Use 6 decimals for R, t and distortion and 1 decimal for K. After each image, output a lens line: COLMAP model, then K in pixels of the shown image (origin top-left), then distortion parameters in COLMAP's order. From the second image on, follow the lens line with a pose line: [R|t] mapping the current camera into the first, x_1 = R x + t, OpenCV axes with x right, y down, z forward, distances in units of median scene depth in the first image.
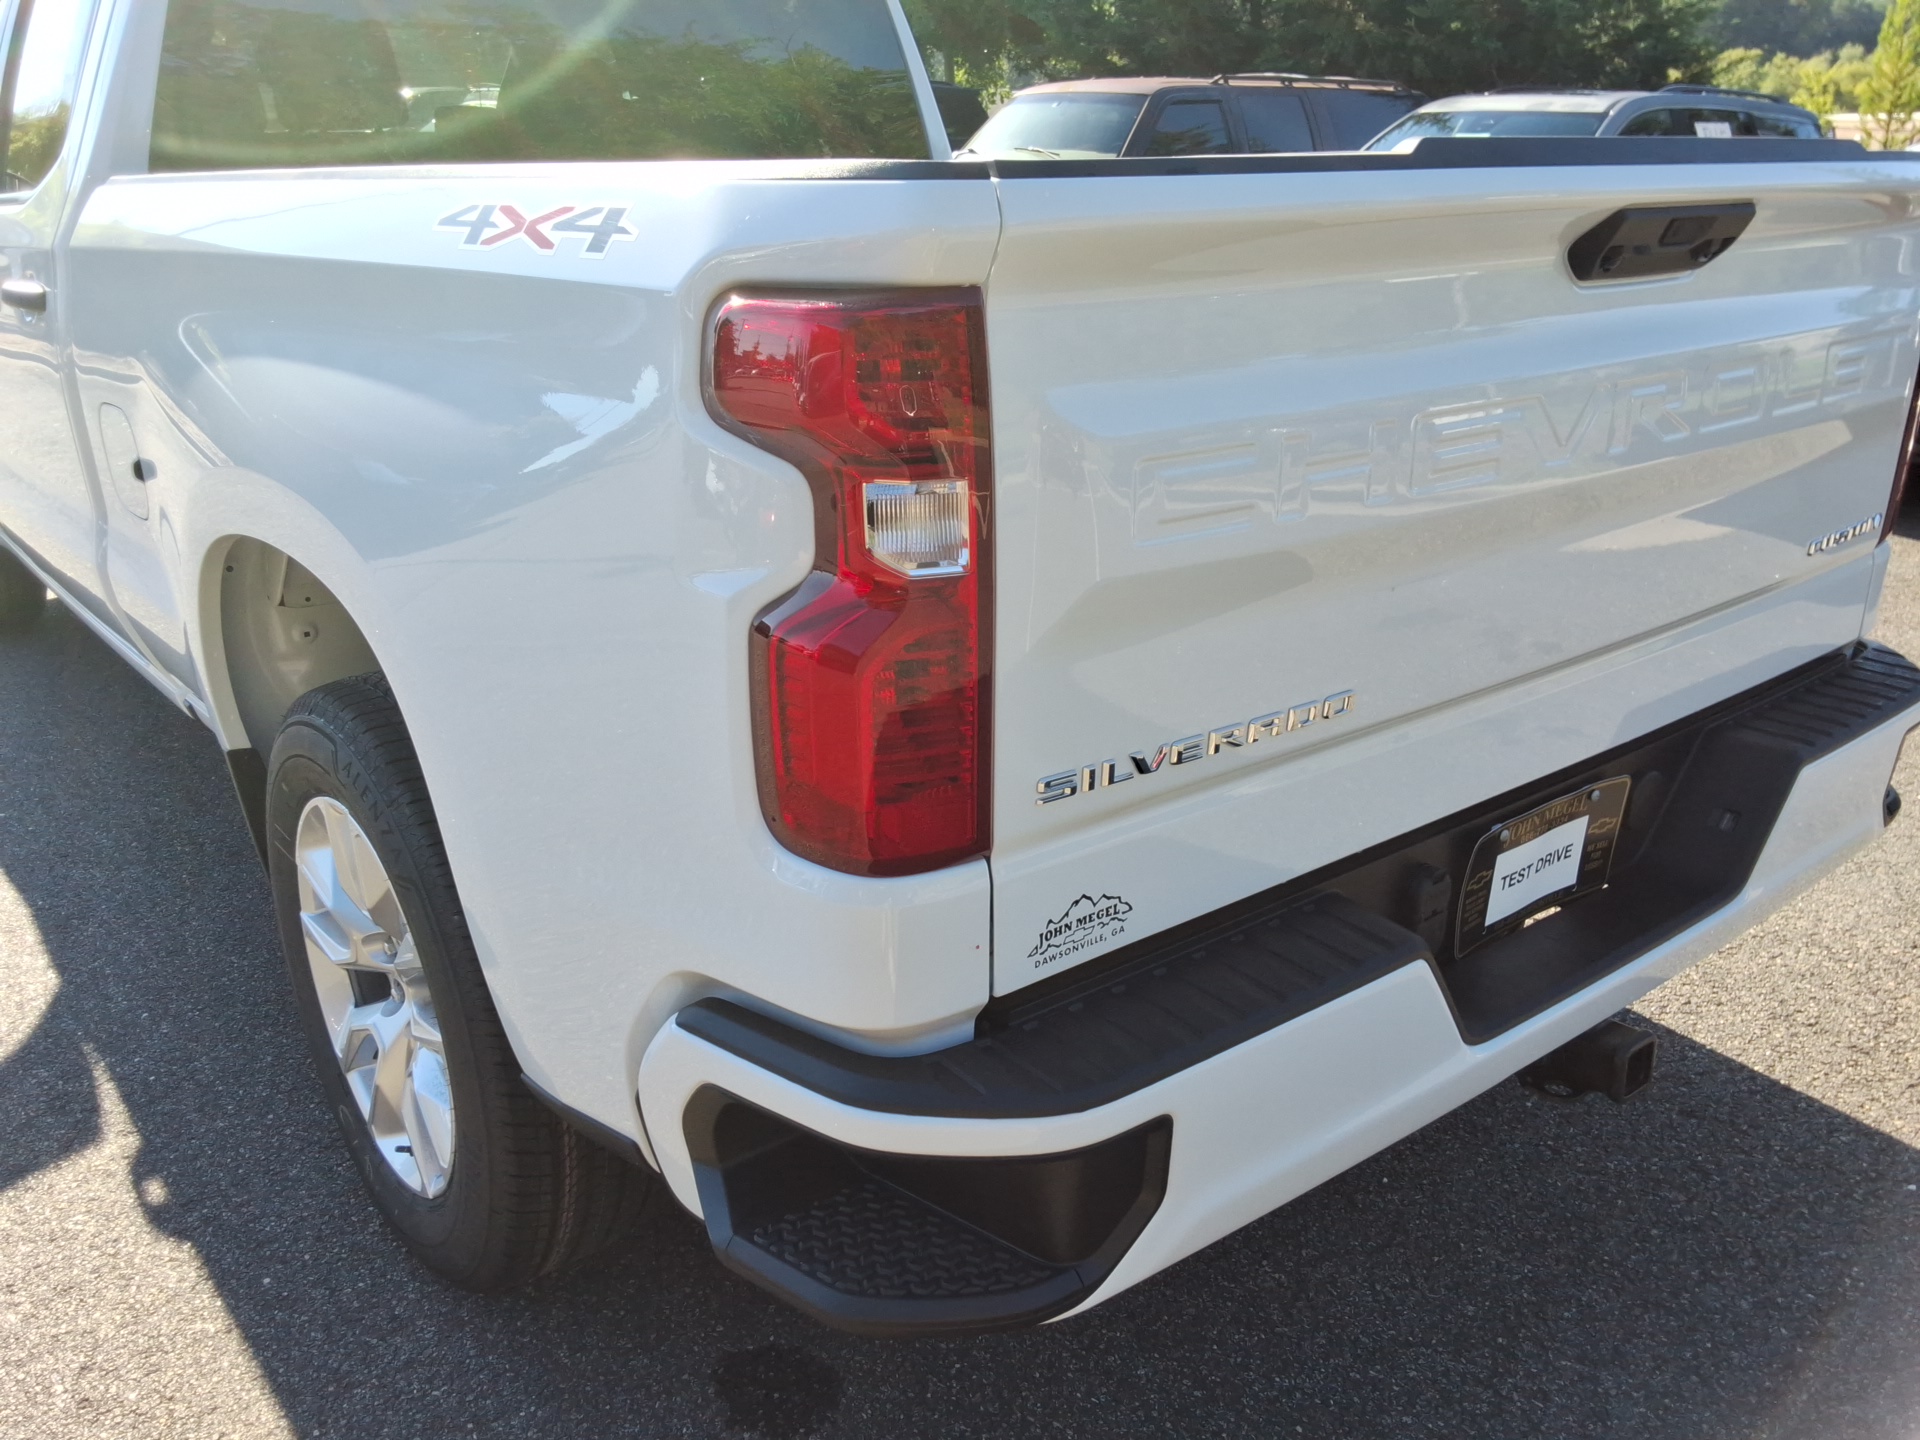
lens RADIAL K [[1540.3, 0, 969.3], [0, 1540.3, 745.9], [0, 0, 1]] dist [0.109478, -0.177157]
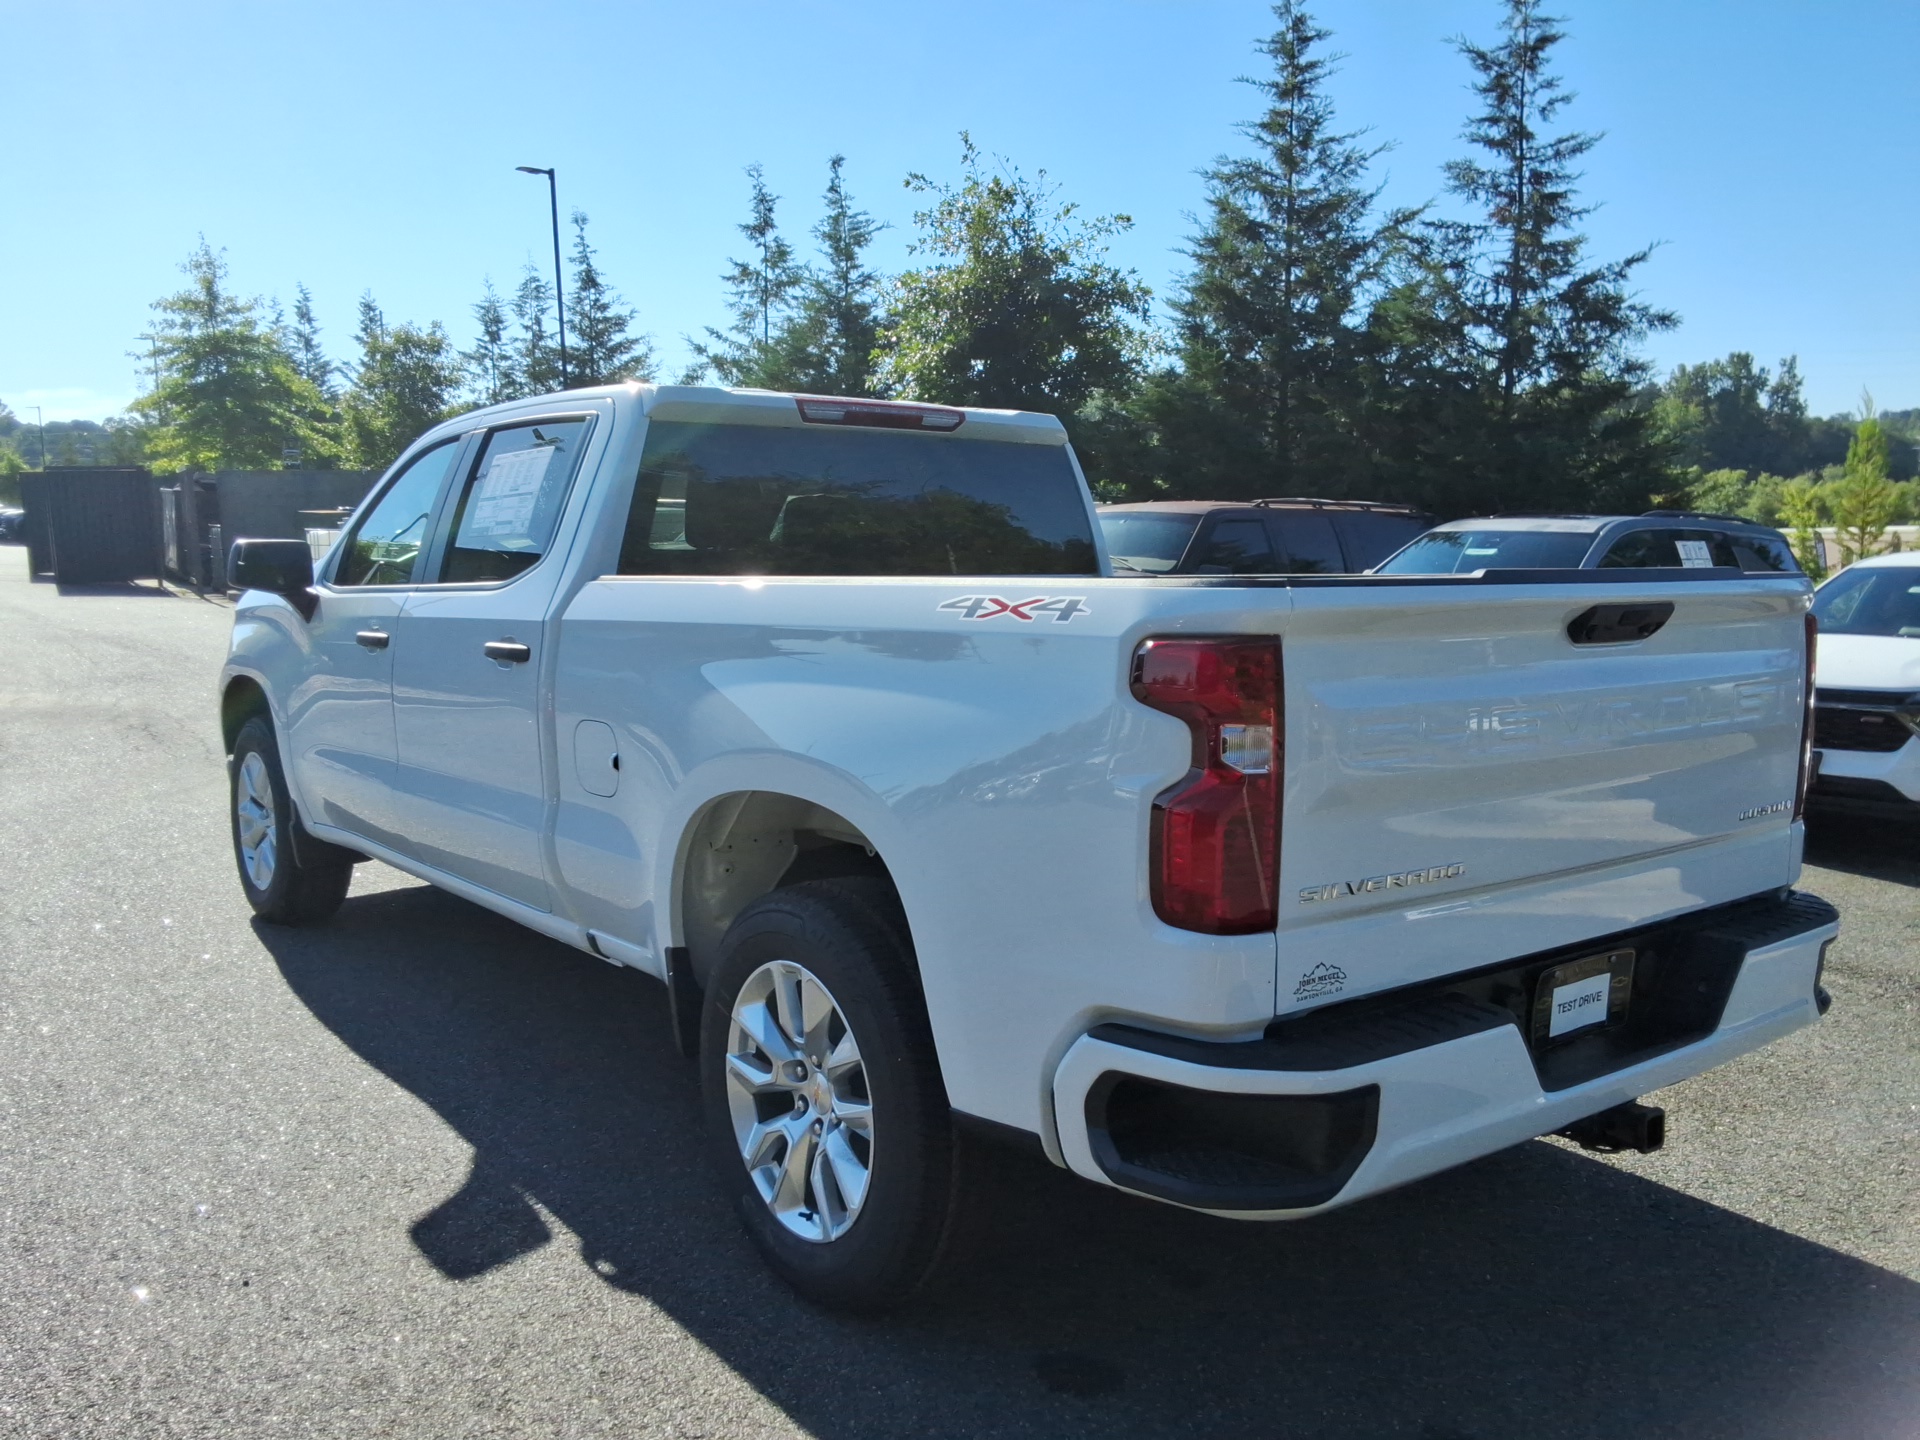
lens RADIAL K [[1540.3, 0, 980.6], [0, 1540.3, 747.5], [0, 0, 1]] dist [0.109478, -0.177157]
pose [[0.999843, 0.012667, -0.012405, -0.196622], [-0.015251, 0.971292, -0.237402, 0.186971], [0.009041, 0.237554, 0.971332, -0.526159]]
